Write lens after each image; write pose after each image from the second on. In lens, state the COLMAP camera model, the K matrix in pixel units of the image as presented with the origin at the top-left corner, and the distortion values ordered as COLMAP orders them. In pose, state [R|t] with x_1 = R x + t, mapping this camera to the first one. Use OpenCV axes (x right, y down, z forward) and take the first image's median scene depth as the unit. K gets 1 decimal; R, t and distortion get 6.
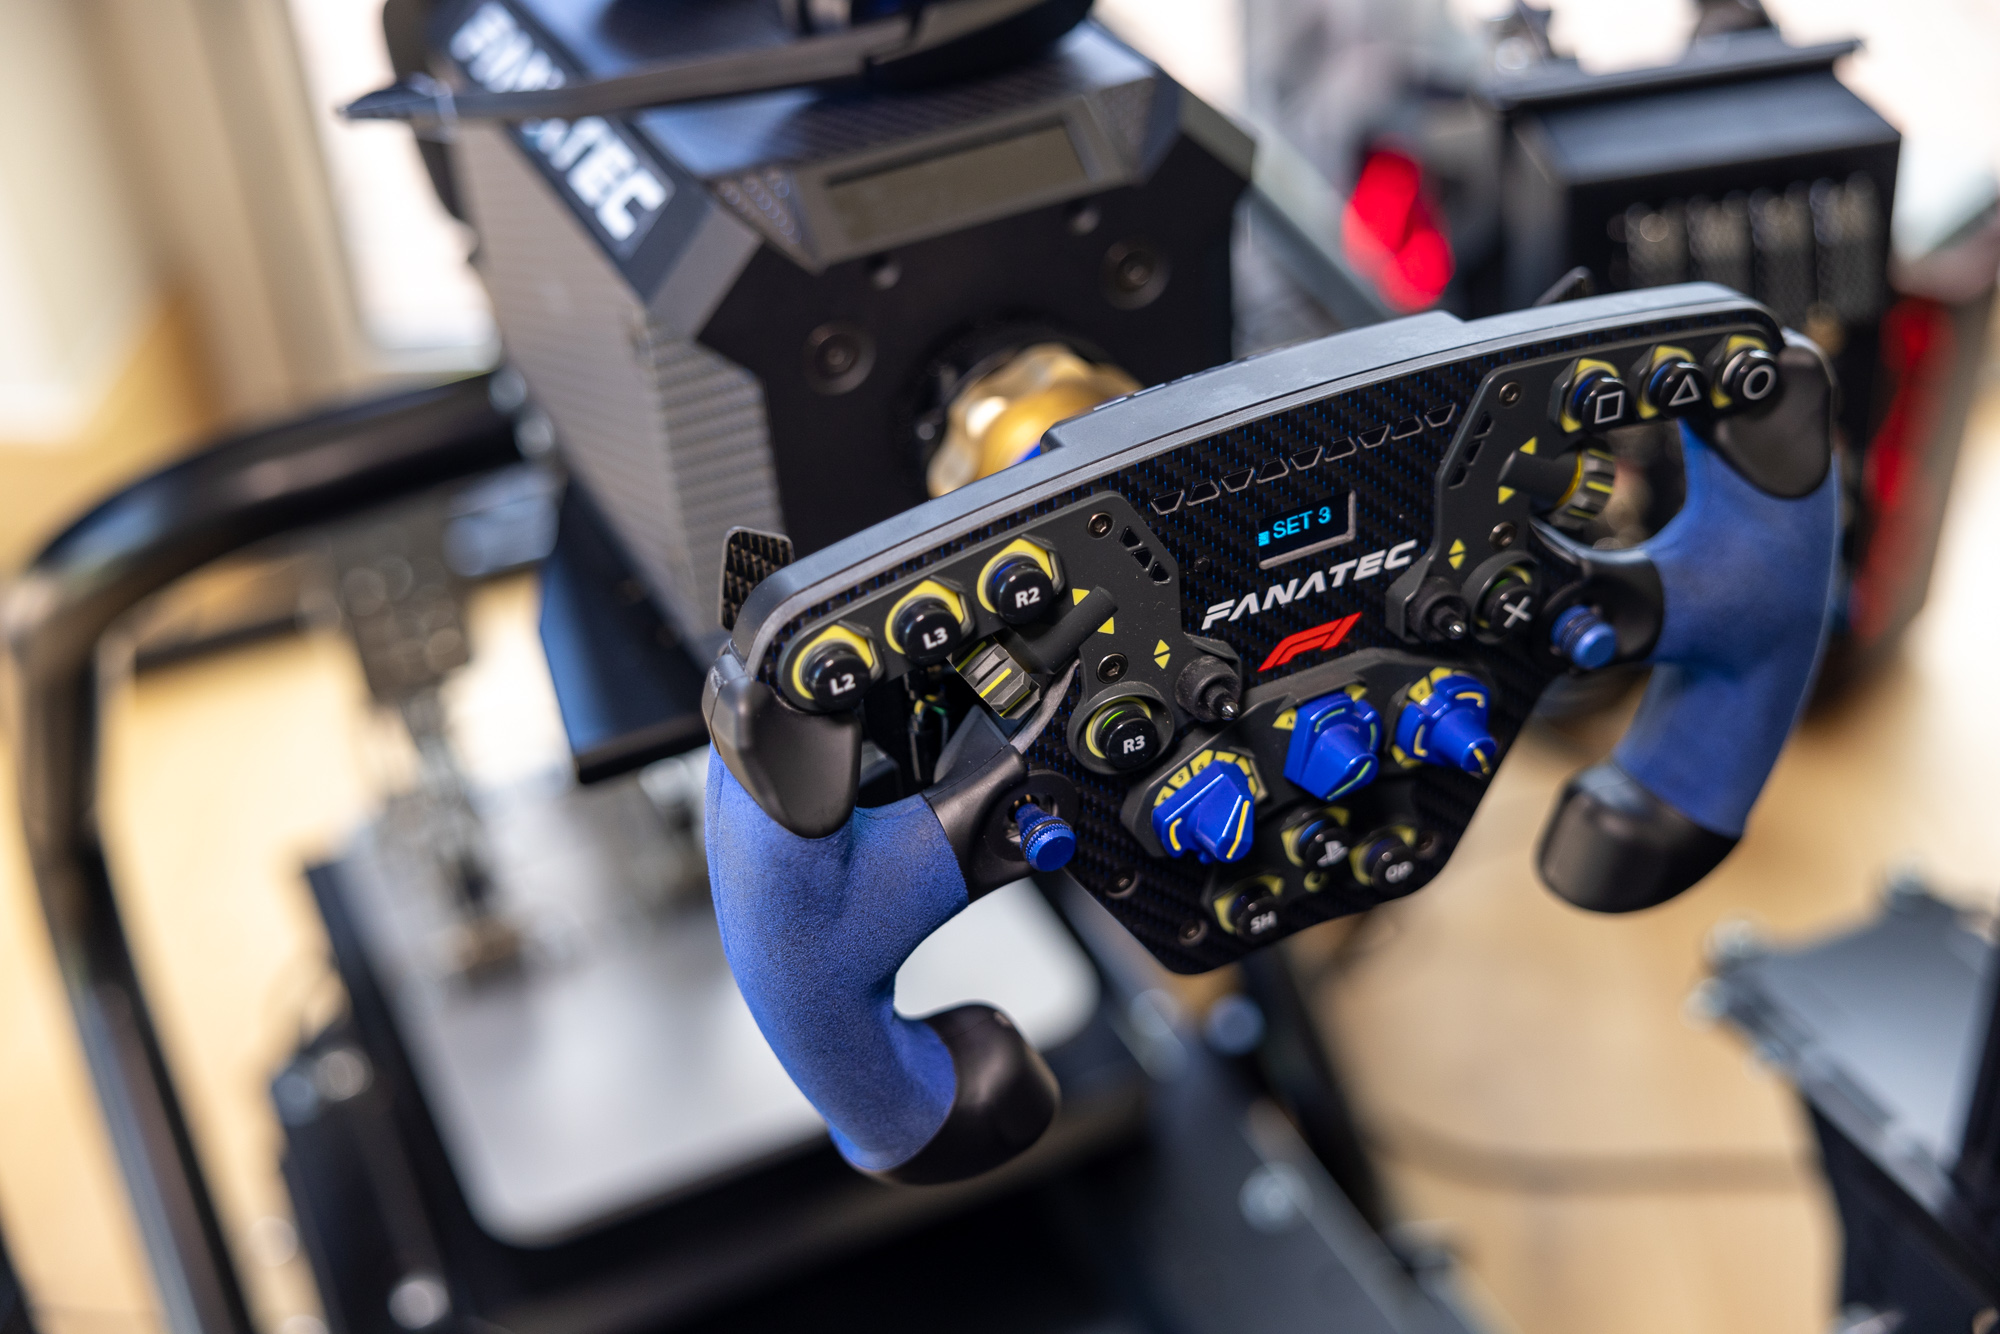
lens RADIAL K [[2632.9, 0, 1000.0], [0, 2632.9, 667.0], [0, 0, 1]] dist [0.014661, 0.001139]
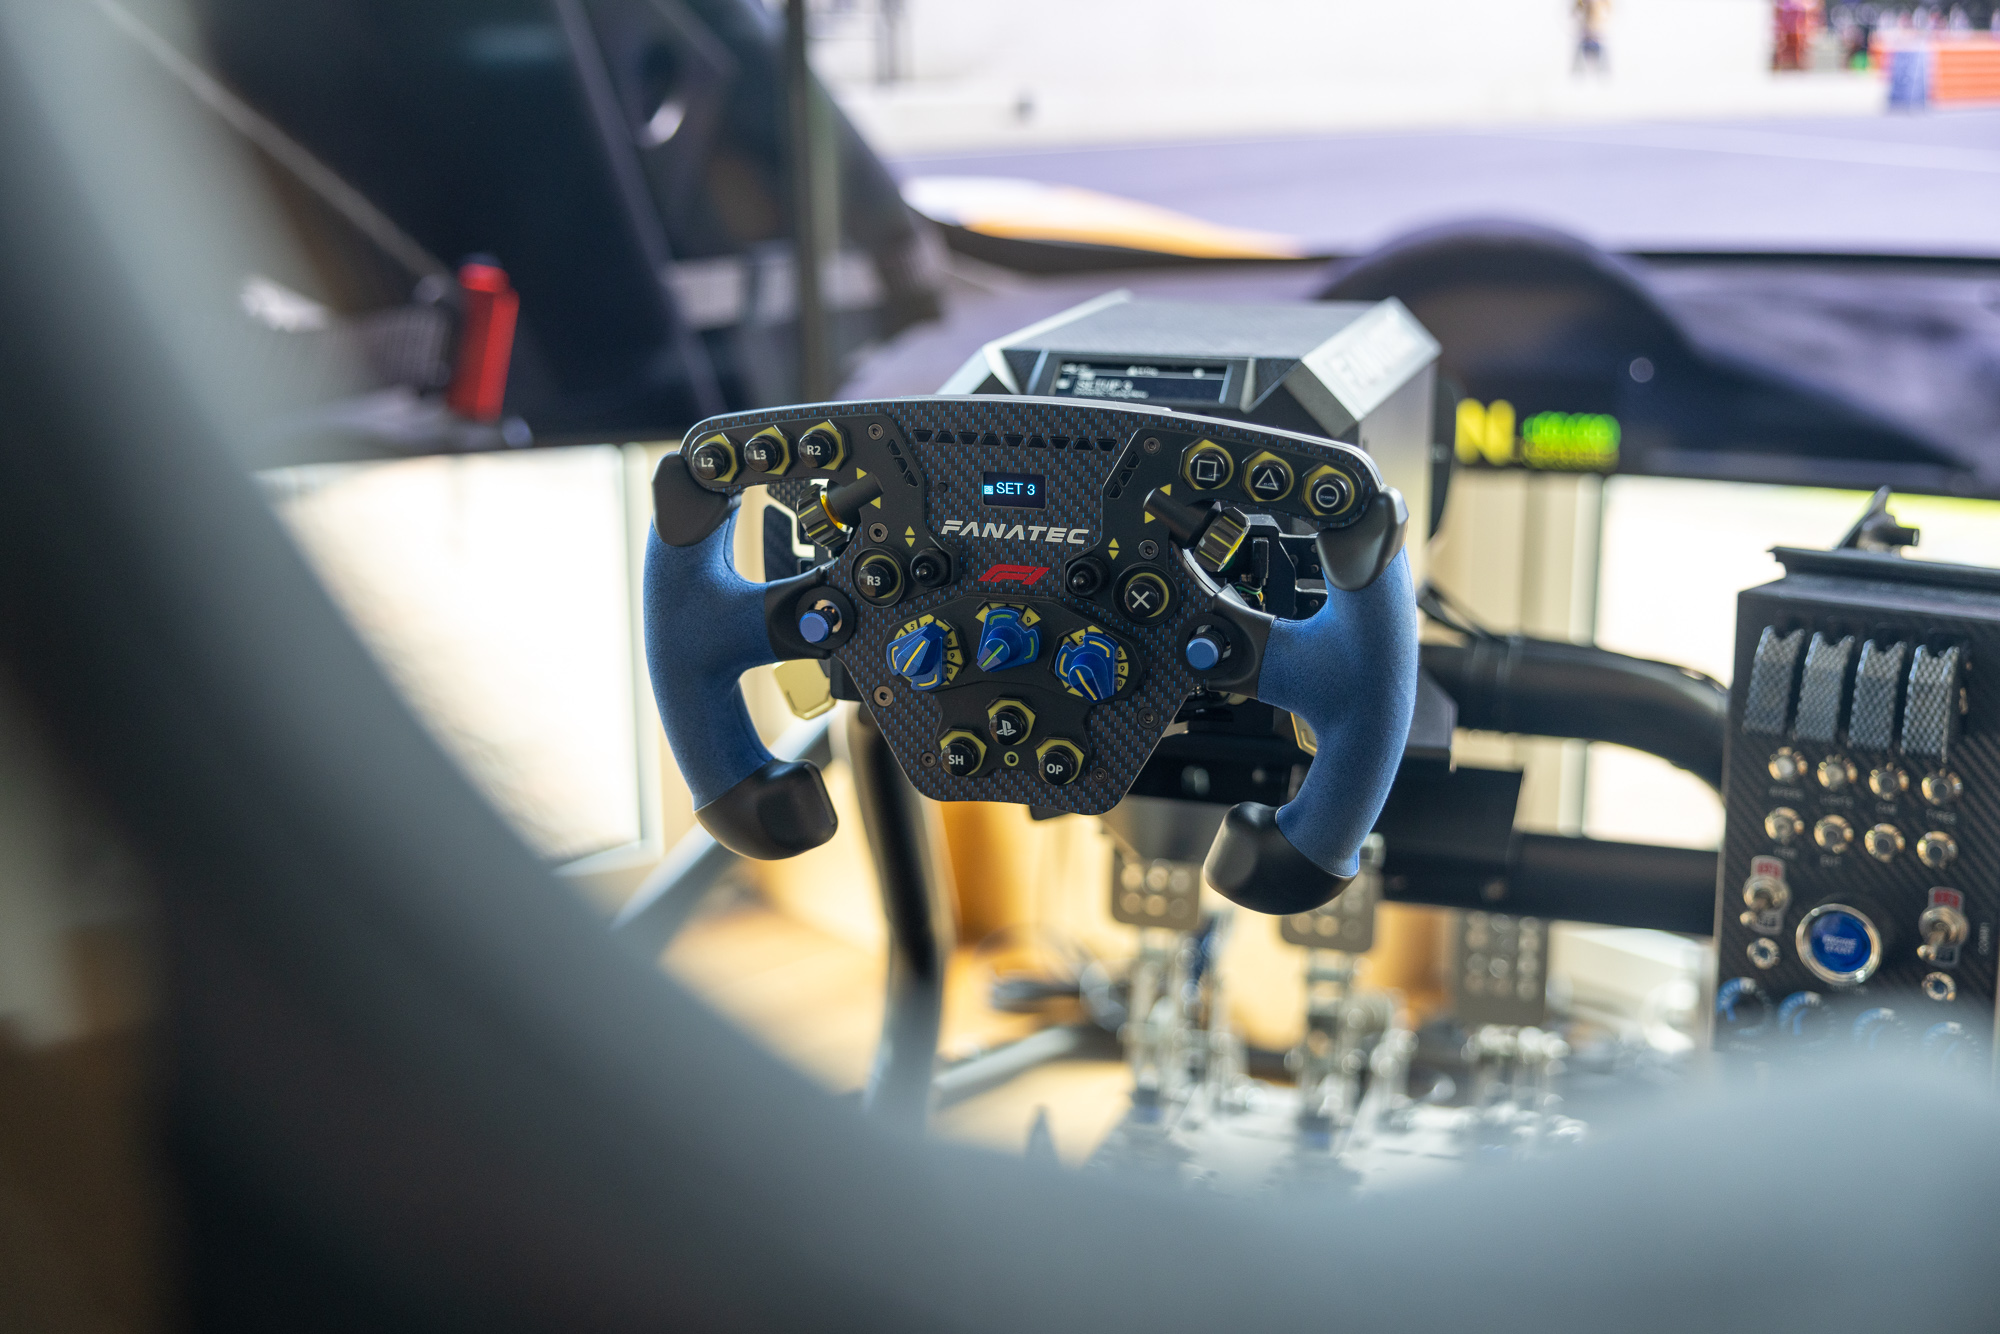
lens RADIAL K [[2523.7, 0, 1000.0], [0, 2523.7, 667.0], [0, 0, 1]] dist [0.020812, 0.050843]
pose [[0.731132, 0.237668, -0.639500, 1.111403], [-0.433769, 0.885441, -0.166851, 0.300990], [0.526584, 0.399385, 0.750467, -0.121475]]
